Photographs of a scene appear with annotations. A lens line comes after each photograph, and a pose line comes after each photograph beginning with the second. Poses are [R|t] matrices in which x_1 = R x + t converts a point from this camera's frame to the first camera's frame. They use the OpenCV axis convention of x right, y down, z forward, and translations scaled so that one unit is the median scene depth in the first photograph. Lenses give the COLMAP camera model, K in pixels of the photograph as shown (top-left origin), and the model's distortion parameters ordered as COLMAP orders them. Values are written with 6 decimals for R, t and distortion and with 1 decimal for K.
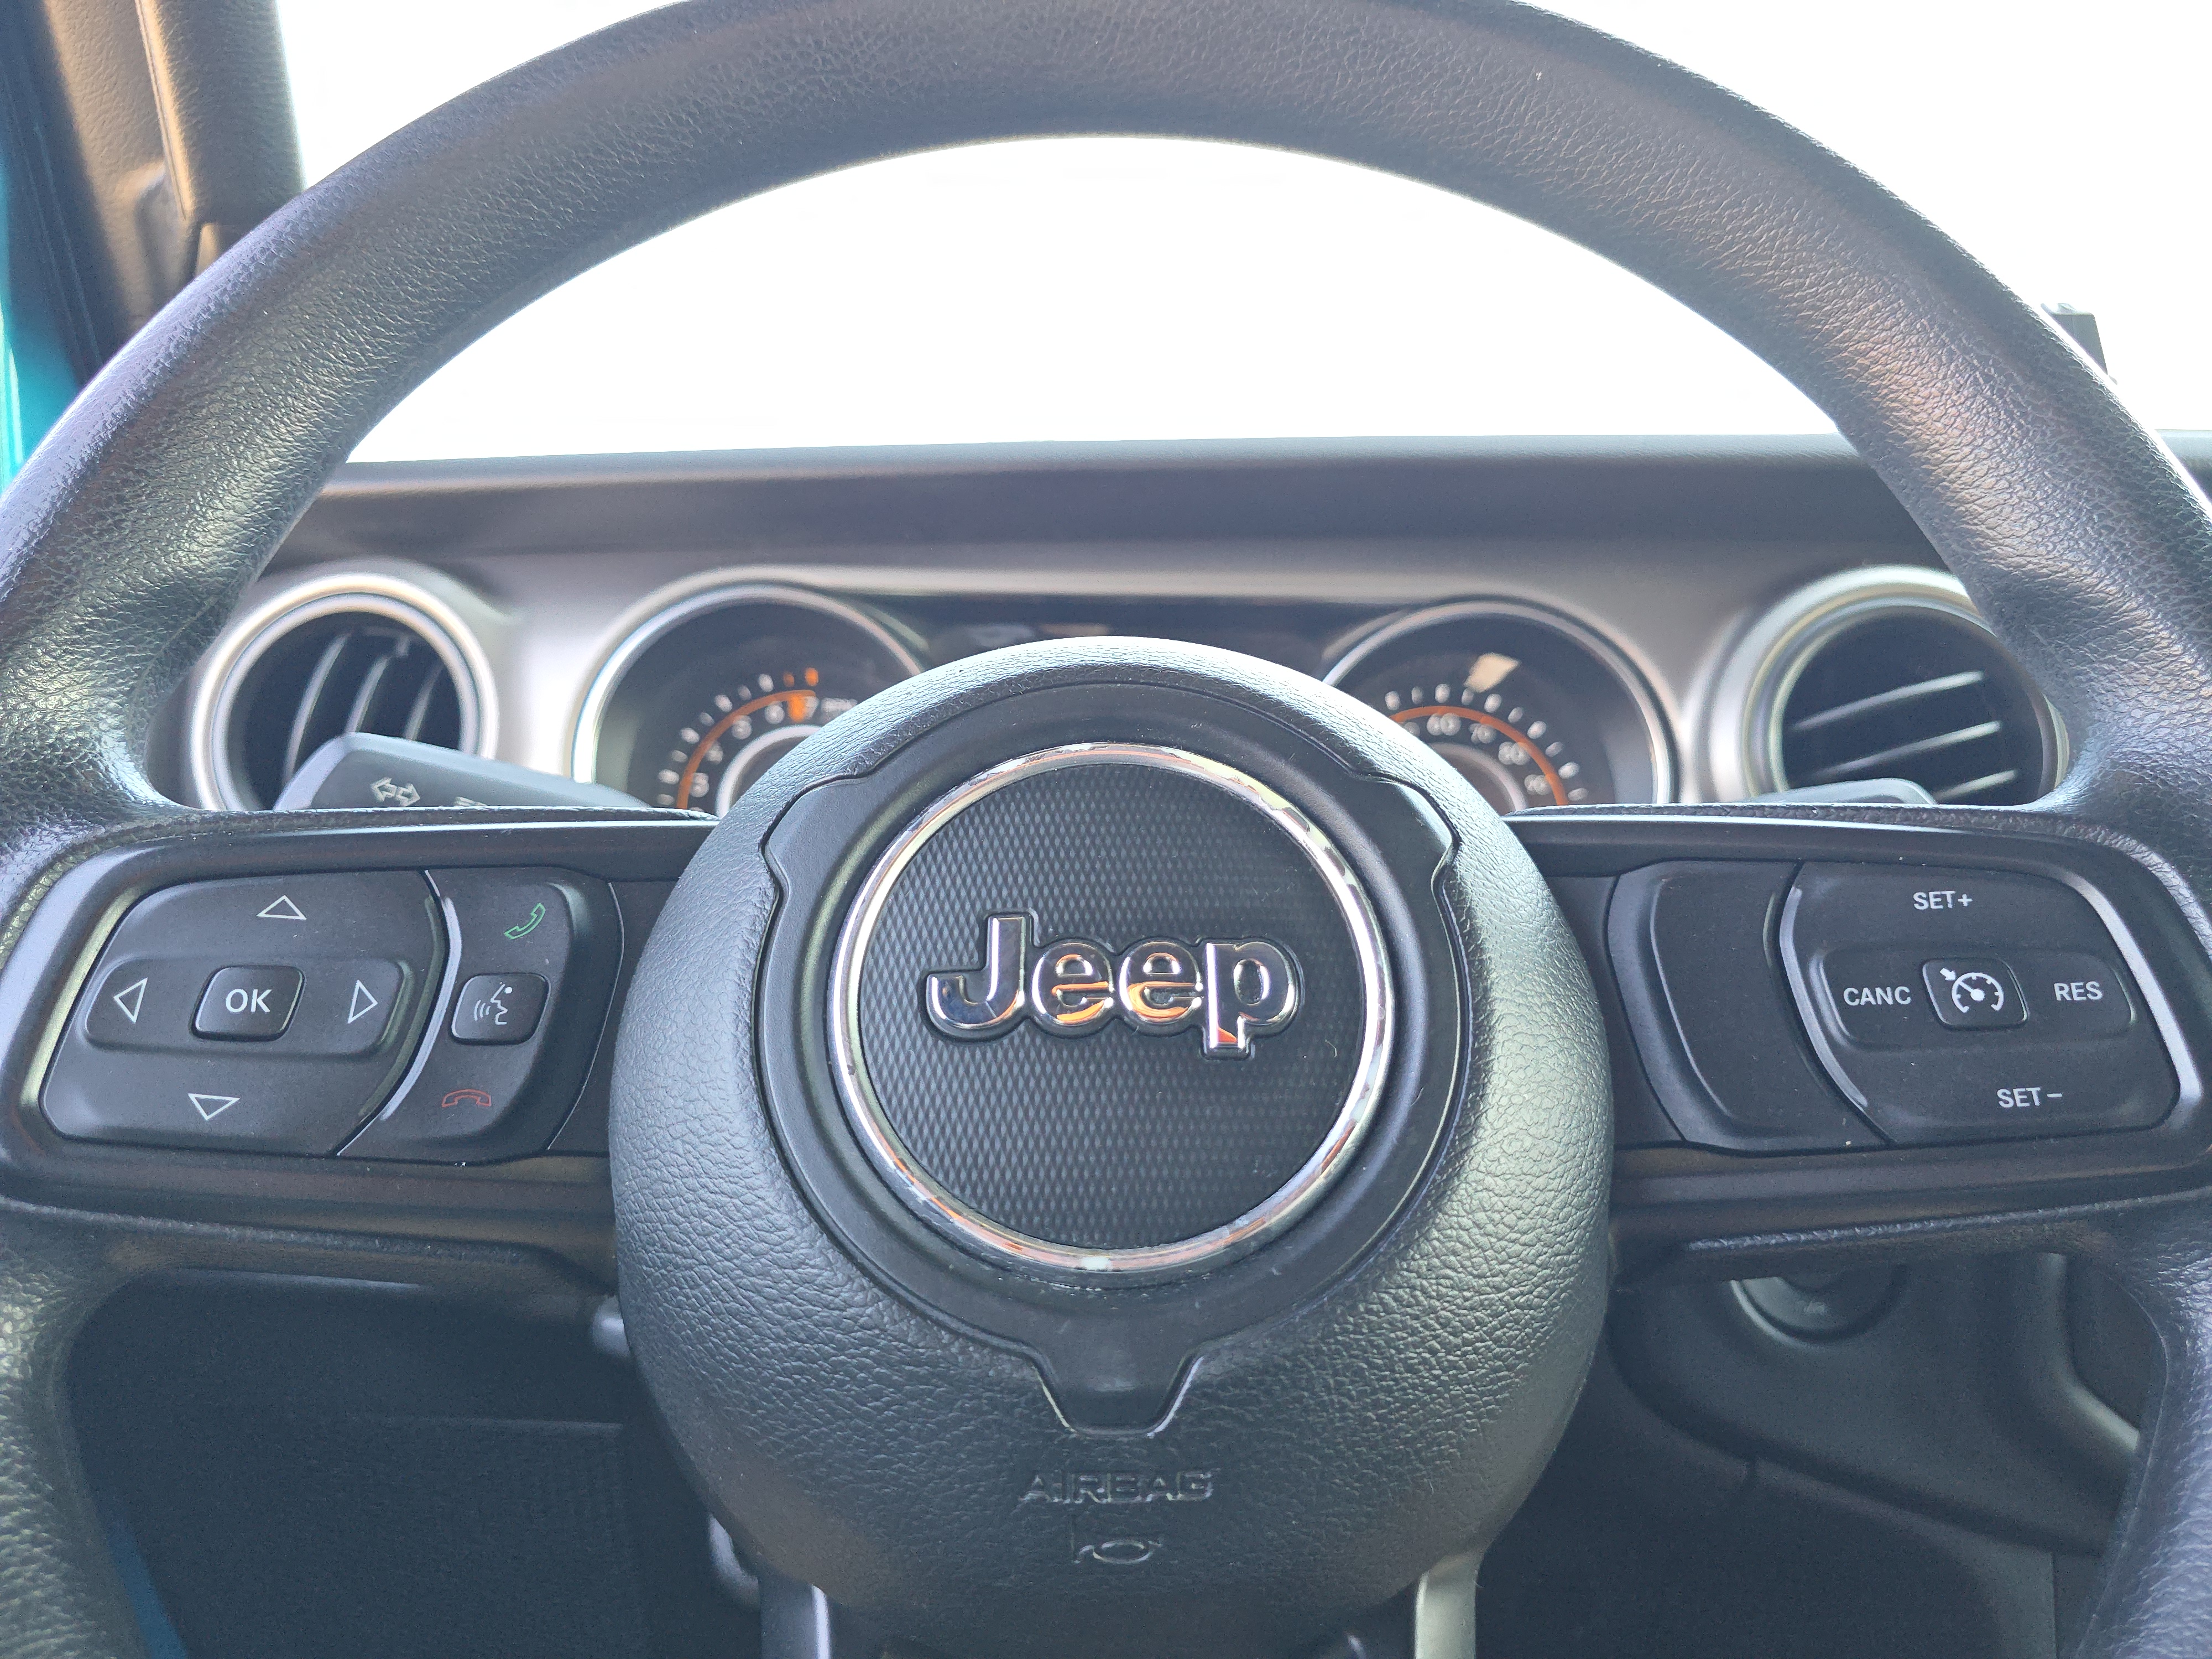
lens RADIAL K [[1472.6, 0, 1096.1], [0, 1472.6, 838.0], [0, 0, 1]] dist [-0.037314, -0.001605]
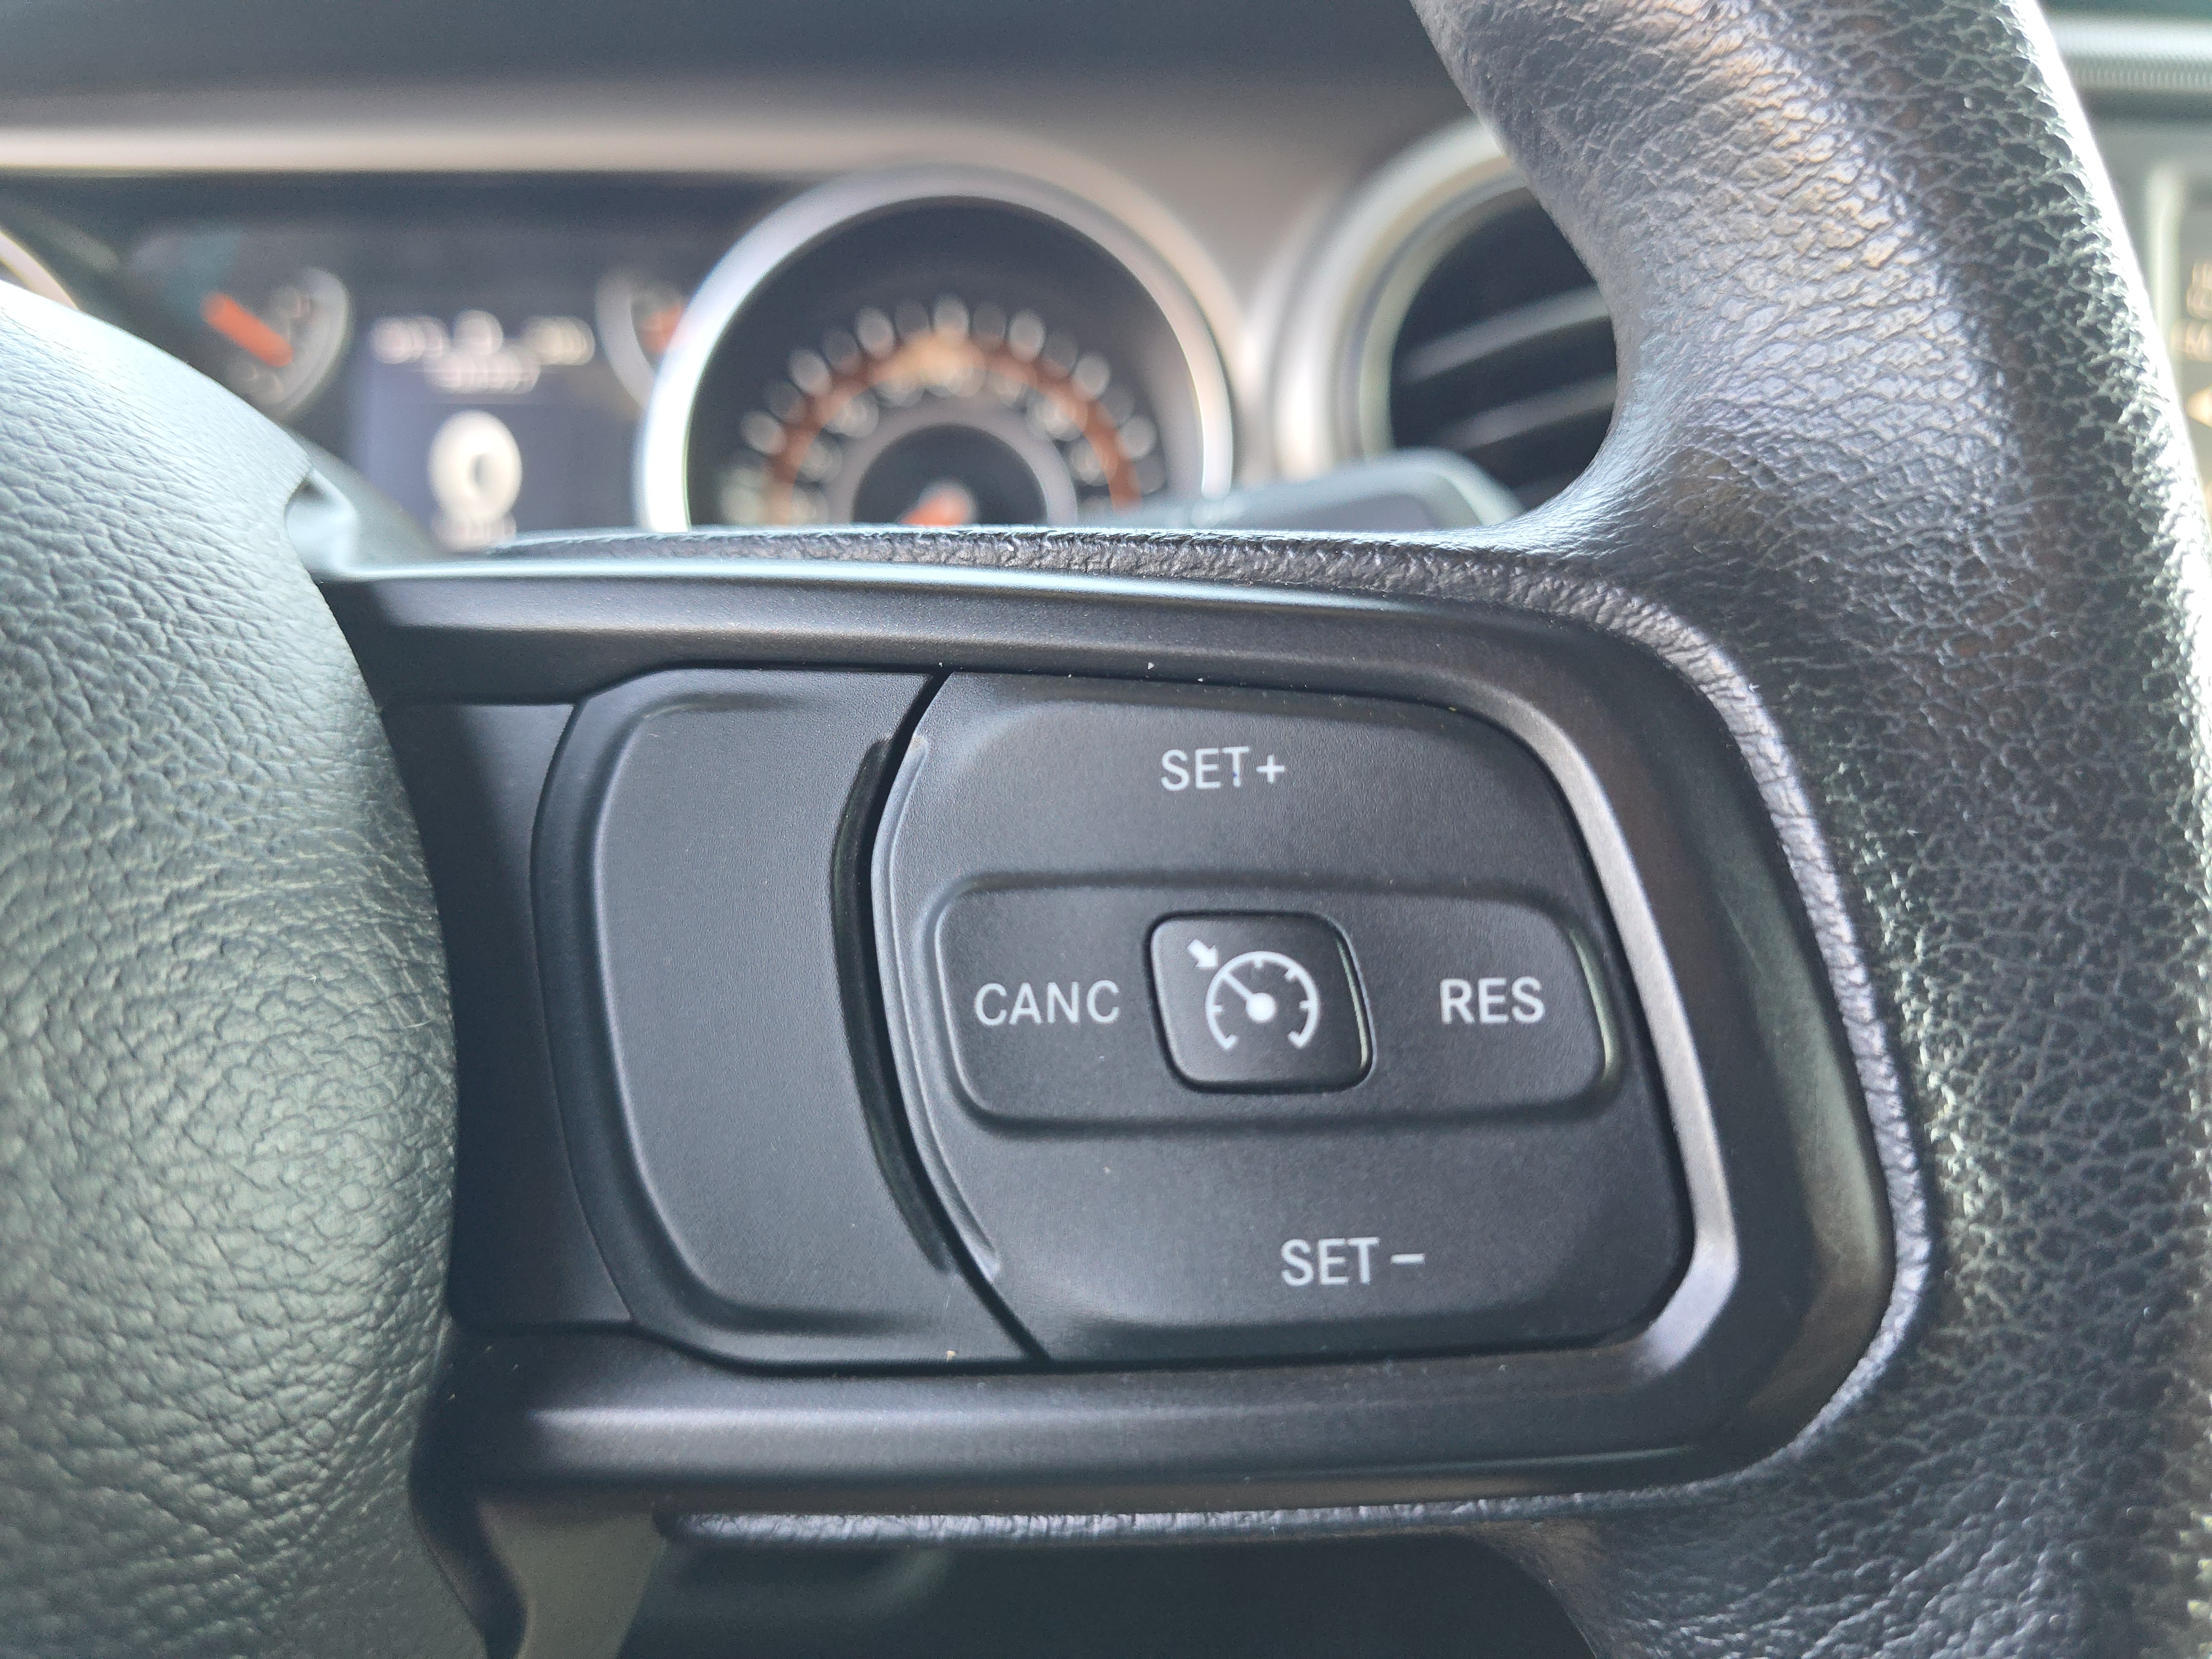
lens RADIAL K [[1560.5, 0, 1106.0], [0, 1560.5, 829.5], [0, 0, 1]] dist [-0.062861, -0.001441]
pose [[0.995232, -0.031725, 0.092228, 0.505181], [0.012748, 0.979818, 0.199483, -0.029175], [-0.096696, -0.197356, 0.975551, 0.561650]]
